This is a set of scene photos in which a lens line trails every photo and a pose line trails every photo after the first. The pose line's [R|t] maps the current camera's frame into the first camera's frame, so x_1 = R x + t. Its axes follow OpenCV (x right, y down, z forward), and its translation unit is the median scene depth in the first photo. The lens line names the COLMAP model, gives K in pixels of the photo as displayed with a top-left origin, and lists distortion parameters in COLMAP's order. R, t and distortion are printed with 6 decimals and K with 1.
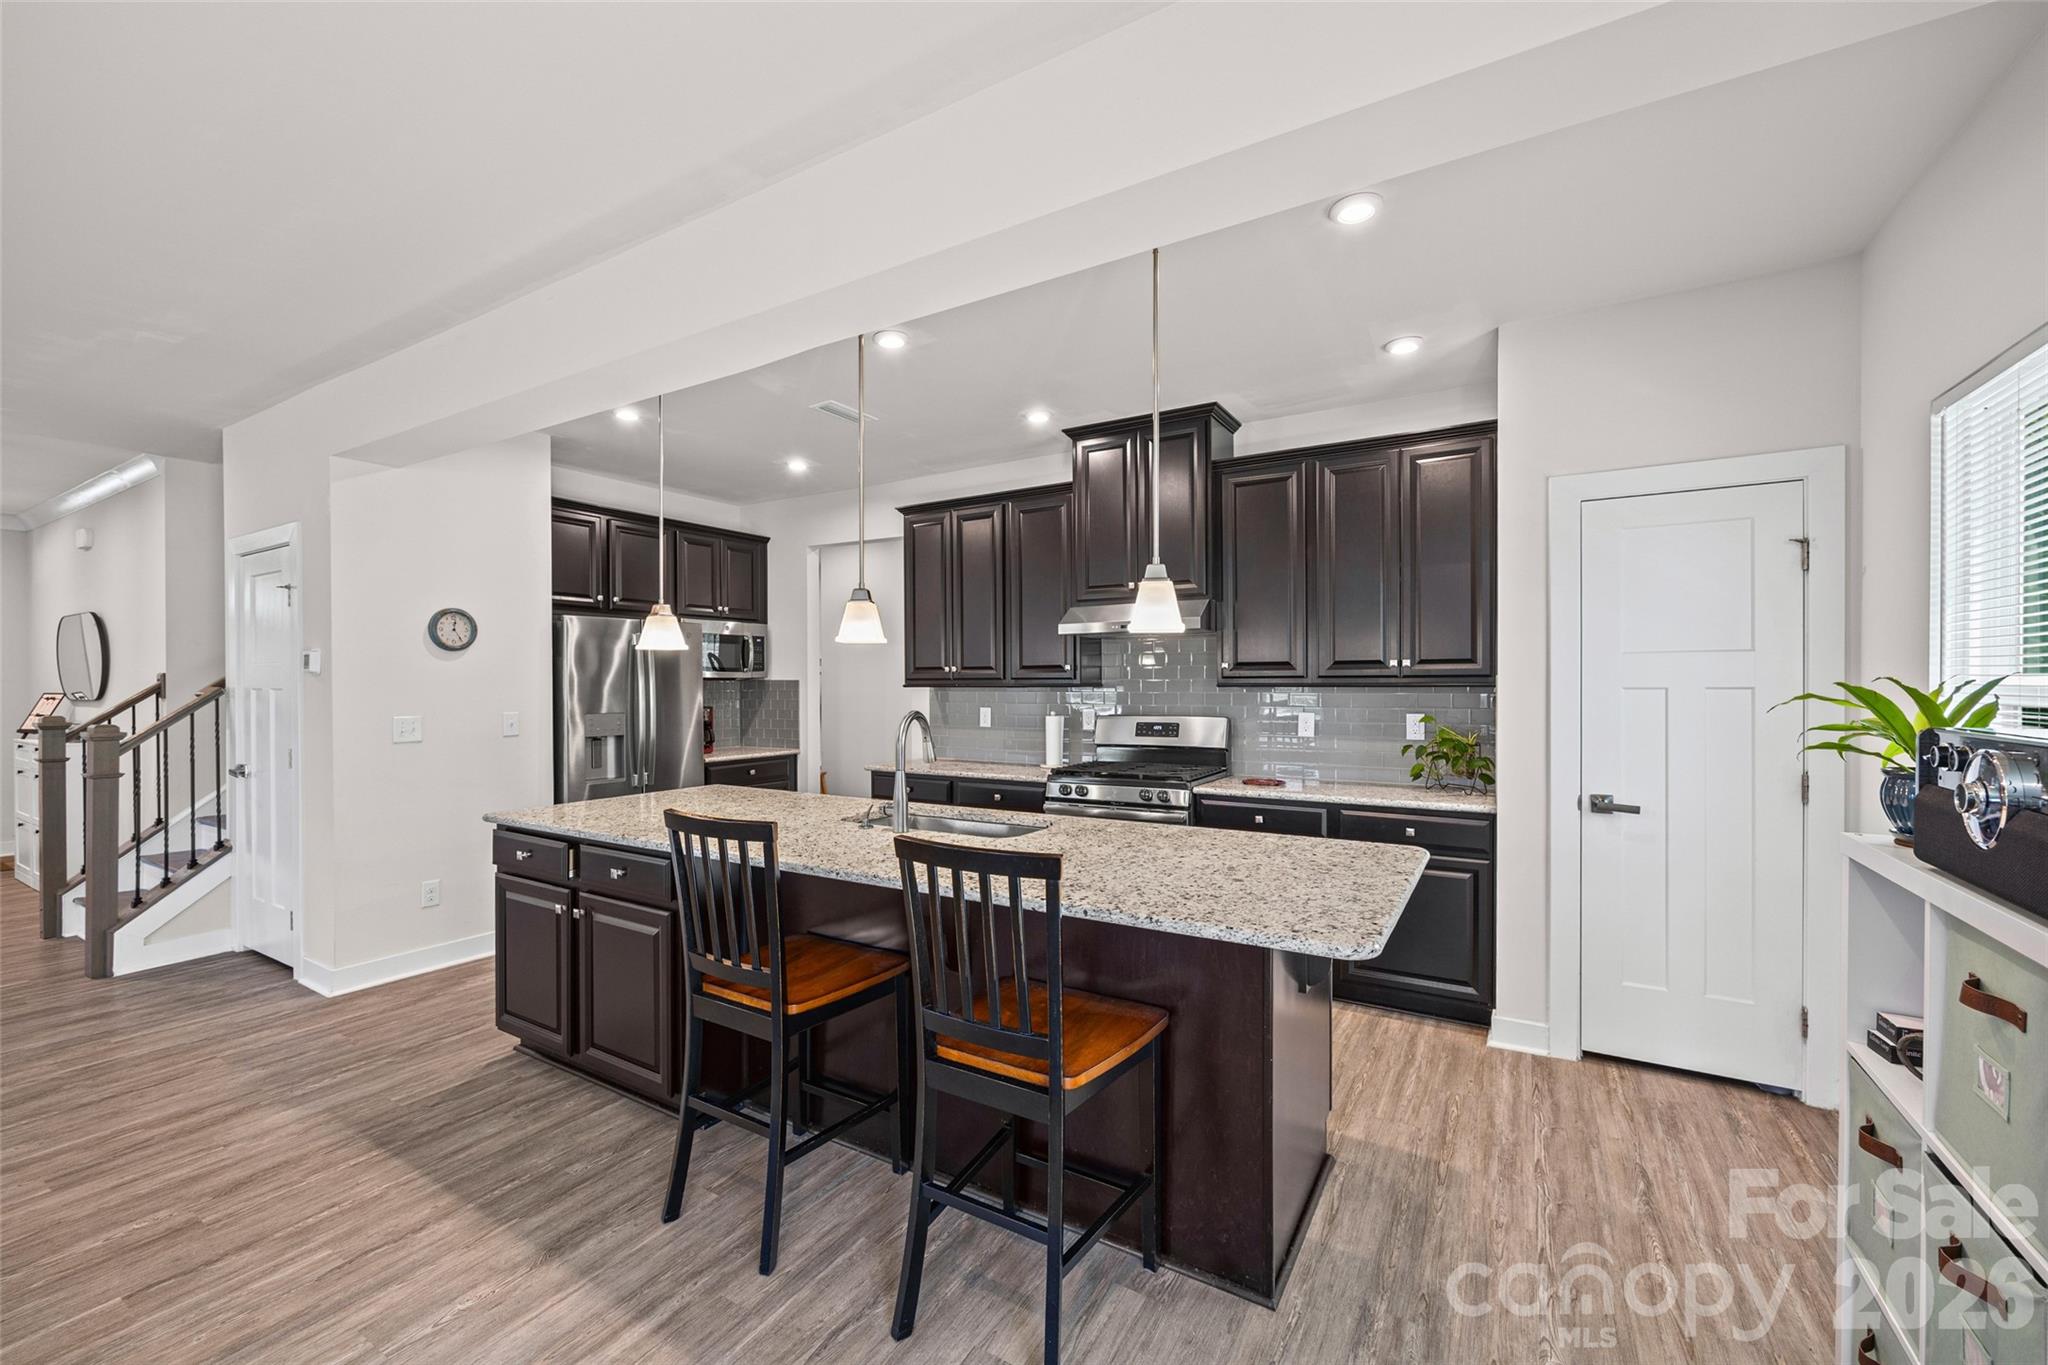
lens RADIAL K [[836.3, 0, 1013.4], [0, 836.3, 687.2], [0, 0, 1]] dist [-0.001652, -0.000363]
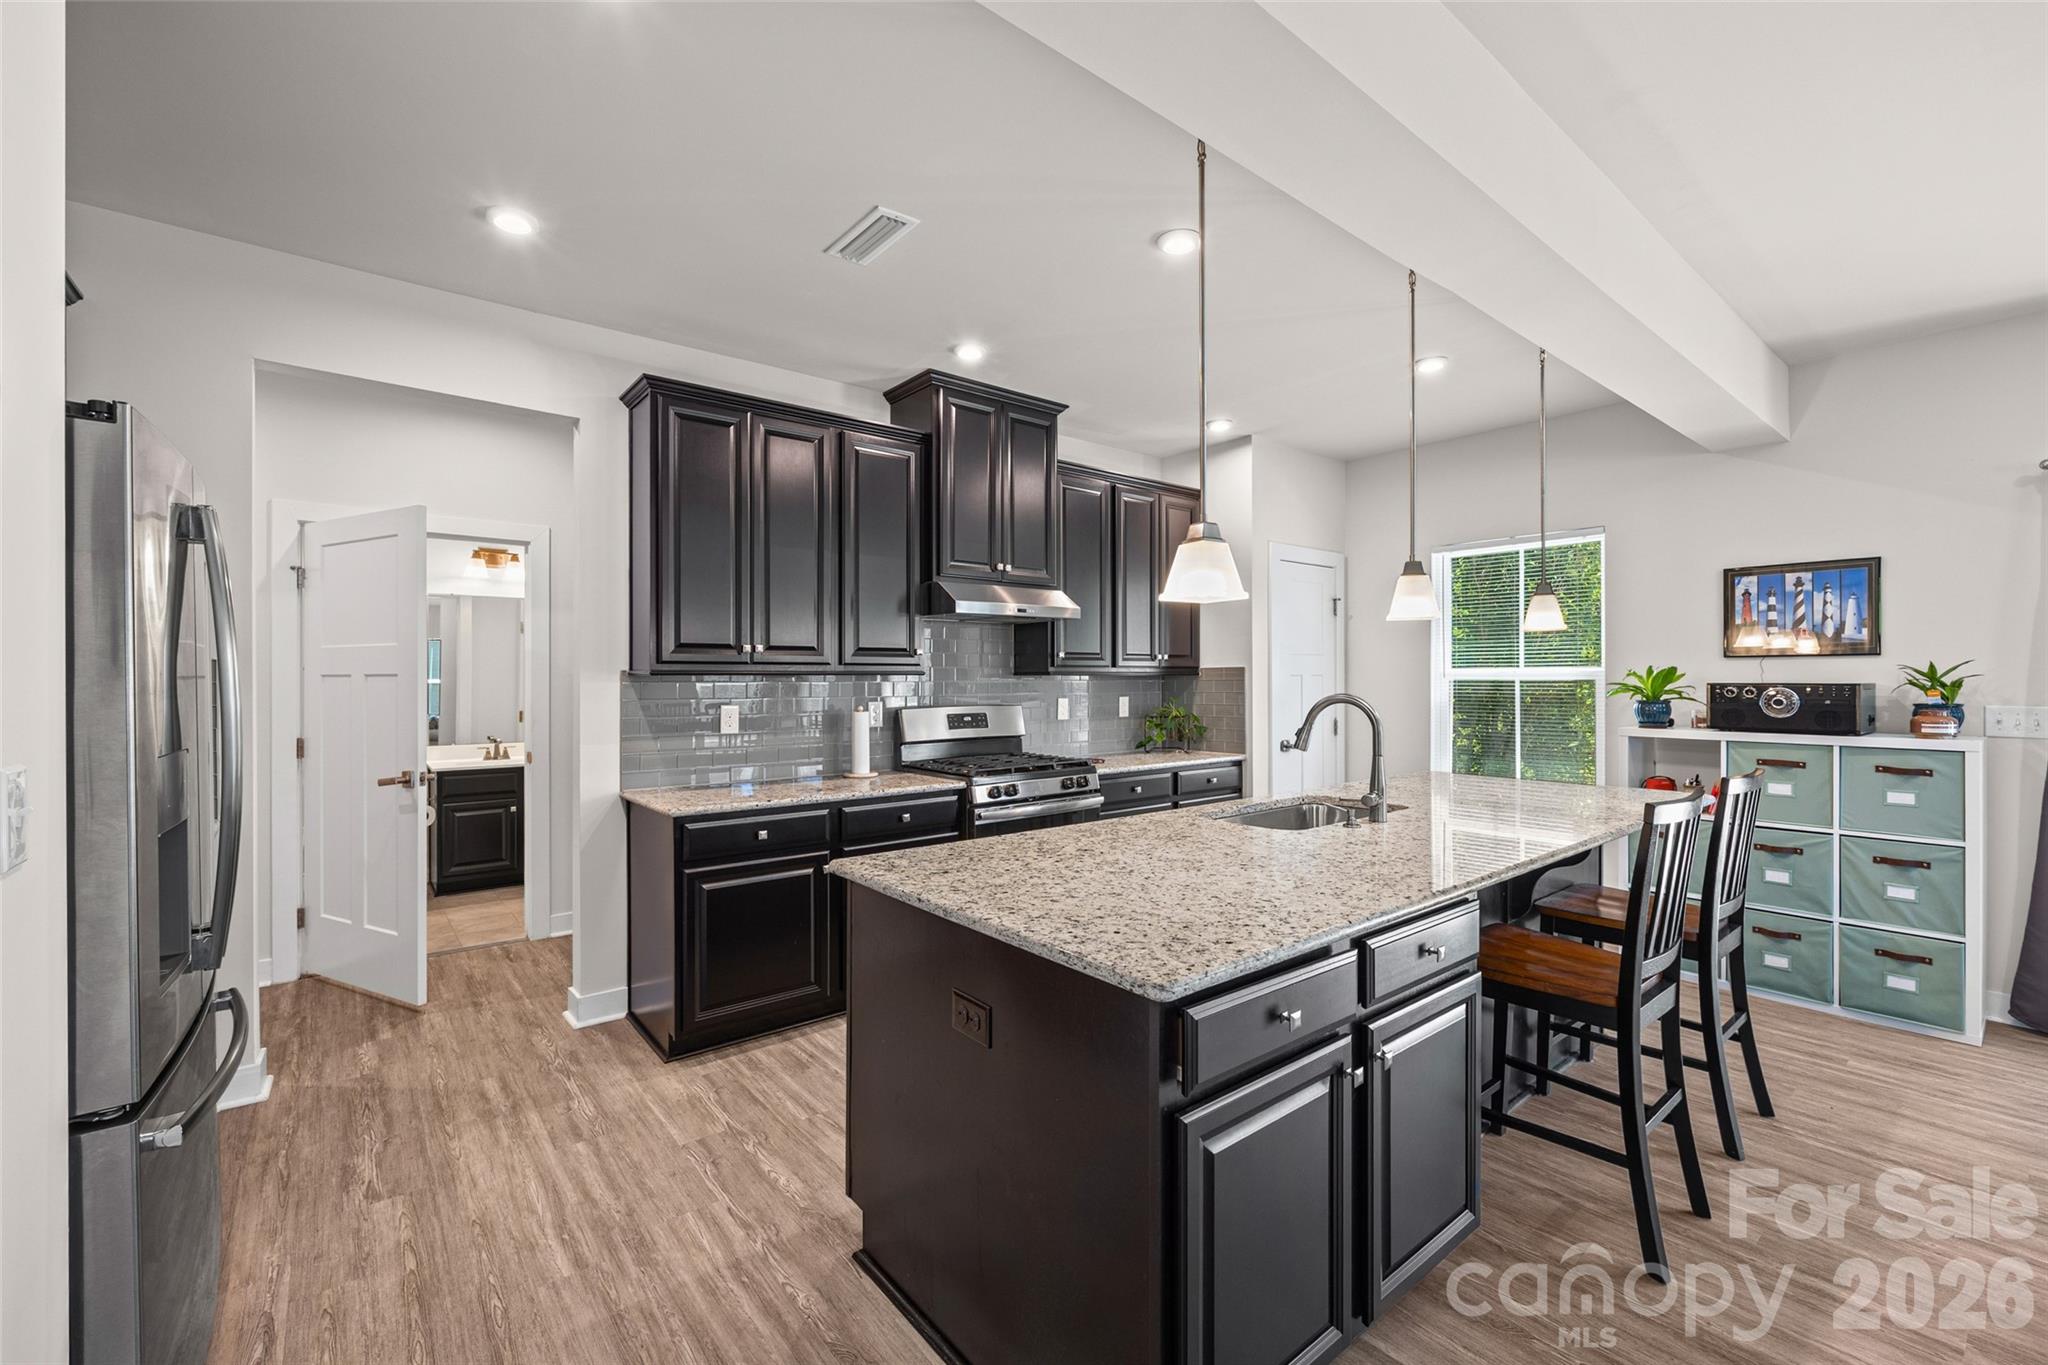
lens RADIAL K [[836.3, 0, 1011.0], [0, 836.3, 679.5], [0, 0, 1]] dist [-0.001652, -0.000363]
pose [[0.335982, -0.000241, 0.941868, -0.742789], [0.007184, 0.999972, -0.002307, 0.006840], [-0.941841, 0.007542, 0.335974, 0.674948]]
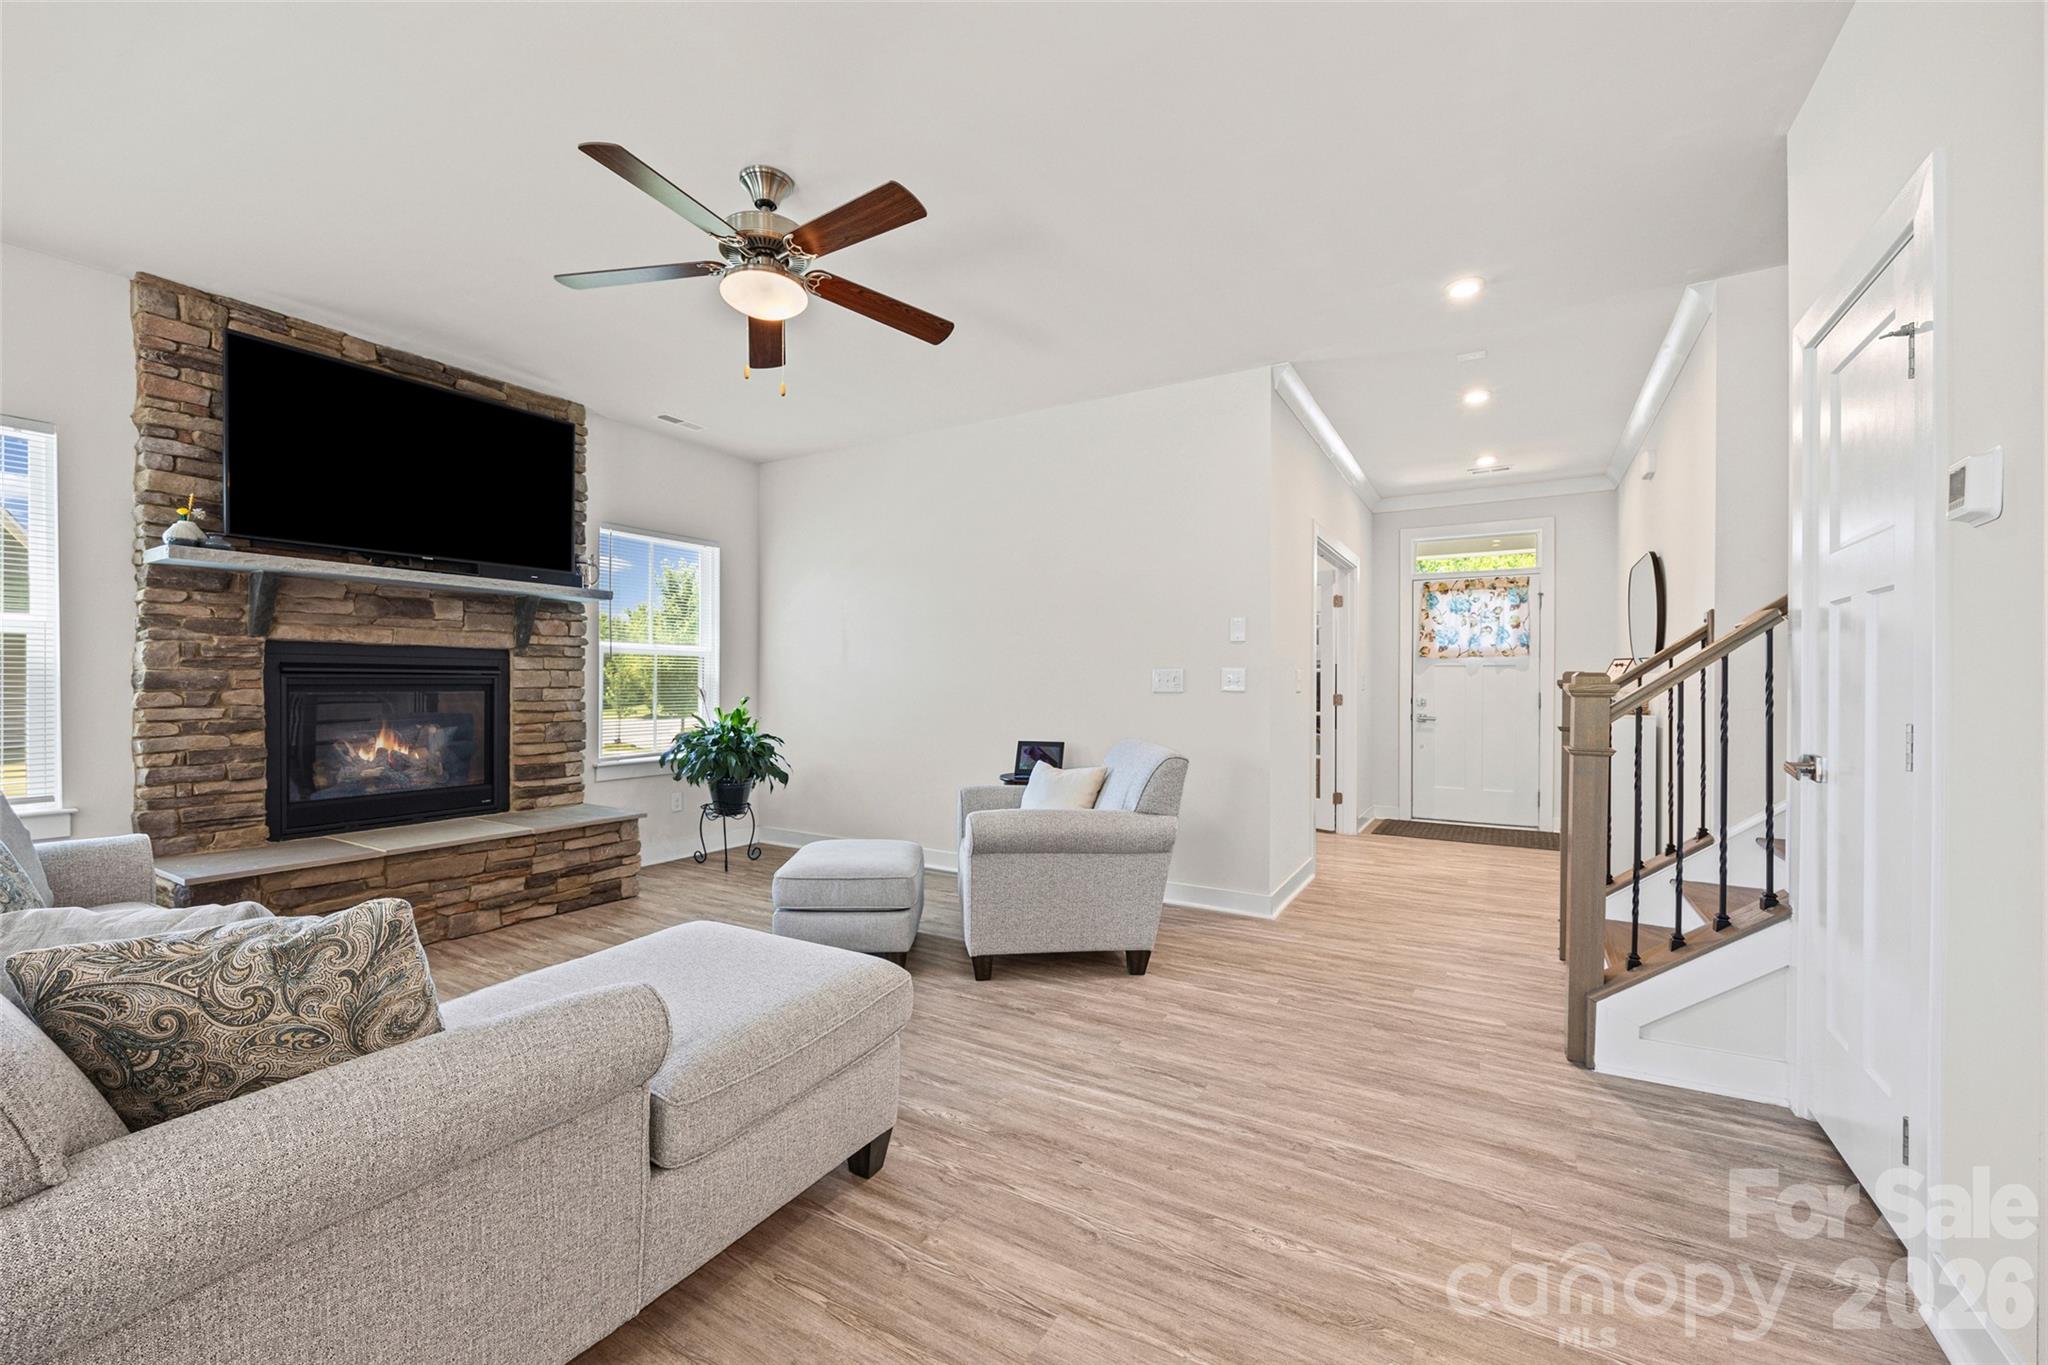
lens RADIAL K [[836.3, 0, 1004.8], [0, 836.3, 687.6], [0, 0, 1]] dist [-0.001652, -0.000363]
pose [[0.012371, 0.007012, -0.999899, -0.416322], [-0.010497, 0.999921, 0.006883, 0.053164], [0.999868, 0.010411, 0.012444, 0.496681]]
